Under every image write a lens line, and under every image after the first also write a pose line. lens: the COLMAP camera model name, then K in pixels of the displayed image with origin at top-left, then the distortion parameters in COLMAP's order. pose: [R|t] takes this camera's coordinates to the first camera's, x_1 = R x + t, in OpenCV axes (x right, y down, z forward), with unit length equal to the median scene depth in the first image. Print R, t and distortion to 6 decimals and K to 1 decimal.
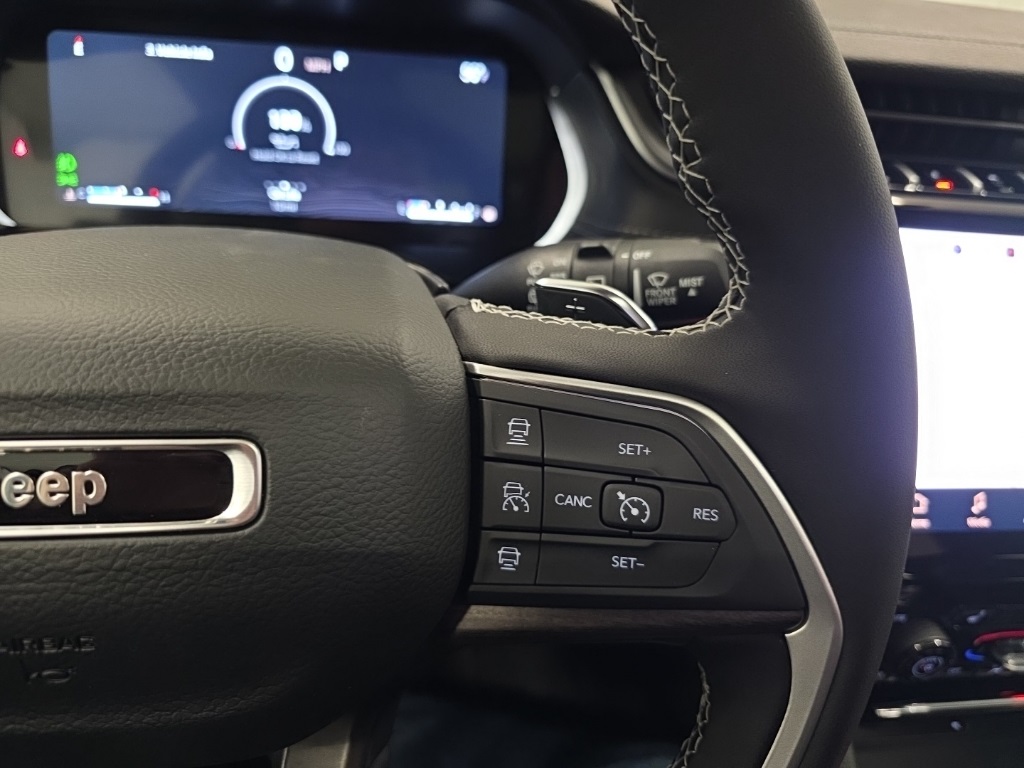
lens RADIAL K [[699.7, 0, 516.0], [0, 699.7, 373.4], [0, 0, 1]] dist [0.058259, -0.068630]
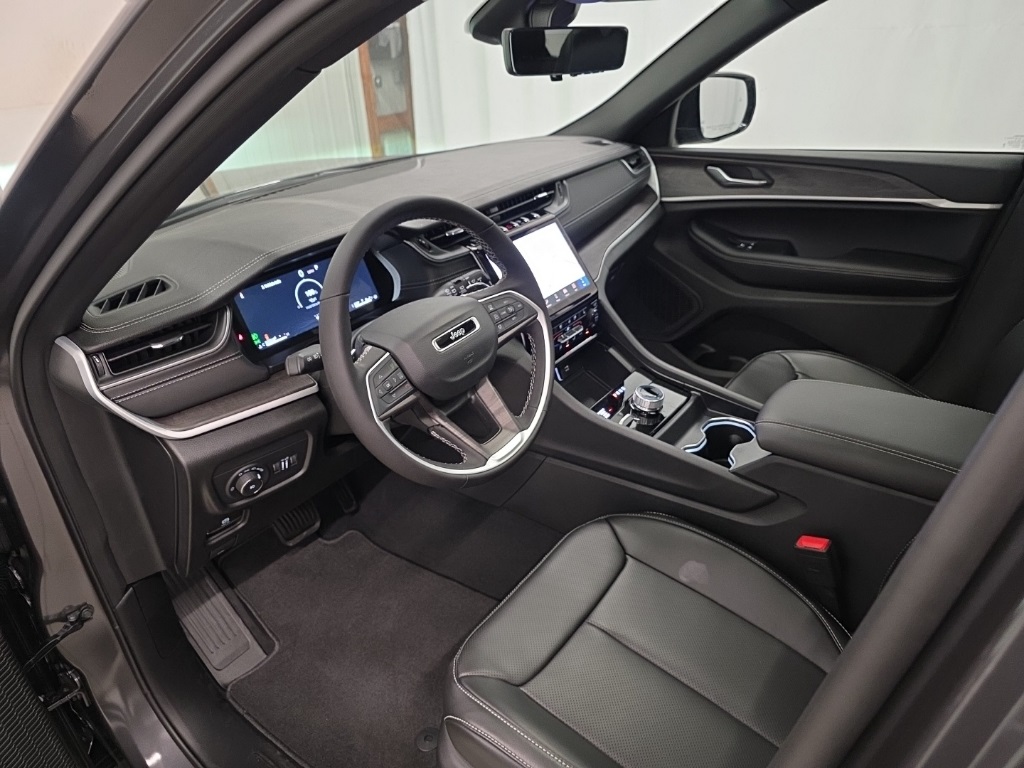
lens RADIAL K [[709.7, 0, 520.6], [0, 709.7, 365.4], [0, 0, 1]] dist [0.061349, -0.076339]
pose [[0.641005, -0.433104, 0.633666, -1.729871], [0.487162, 0.867549, 0.100156, 0.016822], [-0.593115, 0.244498, 0.767096, -1.619625]]
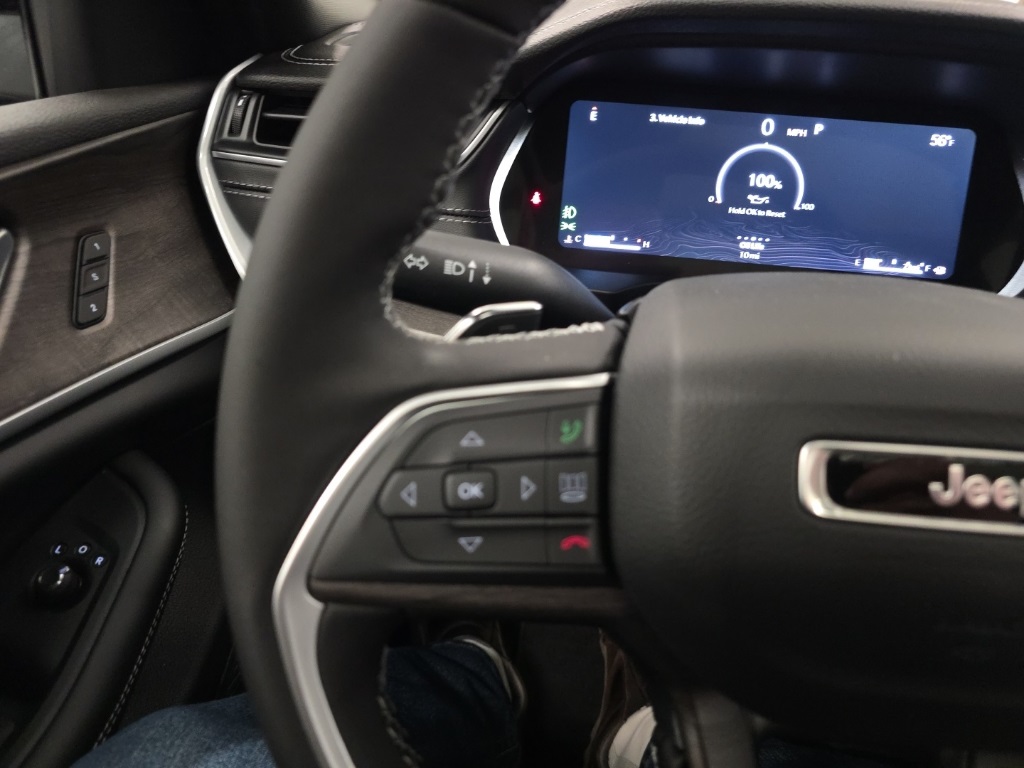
lens RADIAL K [[709.7, 0, 520.6], [0, 709.7, 365.4], [0, 0, 1]] dist [0.061349, -0.076339]
pose [[0.987207, 0.067866, -0.144278, -0.522769], [-0.077920, 0.994824, -0.065214, 0.035651], [0.139106, 0.075622, 0.987386, -0.144622]]
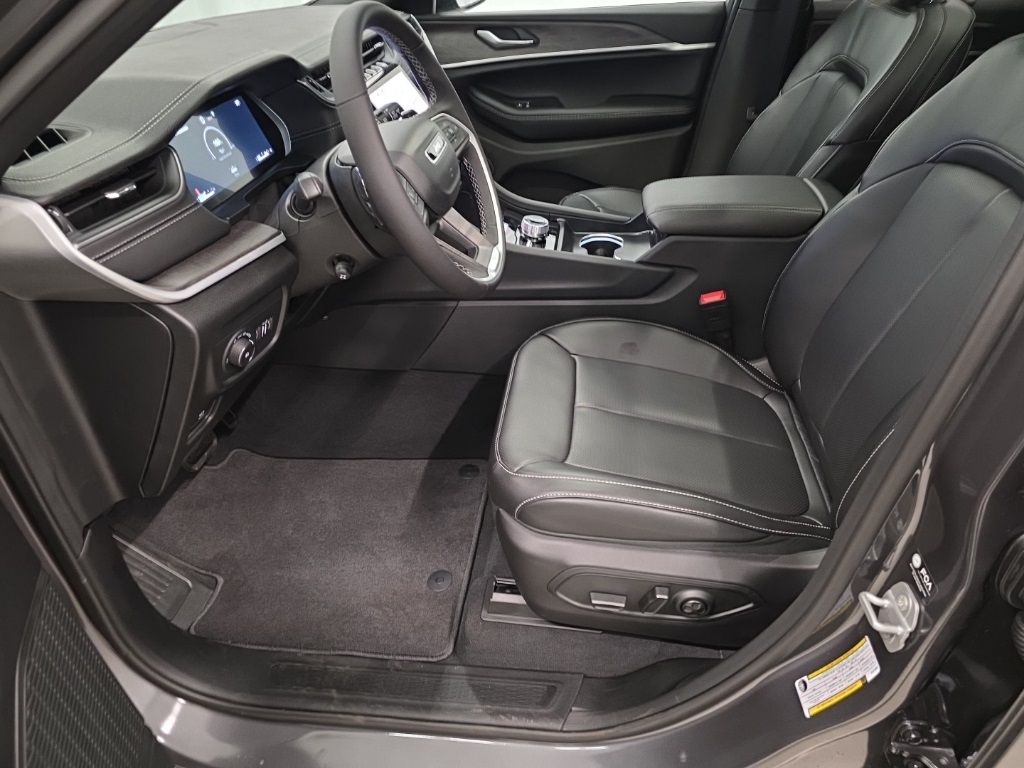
lens RADIAL K [[709.7, 0, 520.6], [0, 709.7, 365.4], [0, 0, 1]] dist [0.061349, -0.076339]
pose [[0.154651, -0.580937, 0.799121, -2.609930], [0.549809, 0.722638, 0.418933, -0.267137], [-0.820849, 0.374575, 0.431161, -0.641961]]
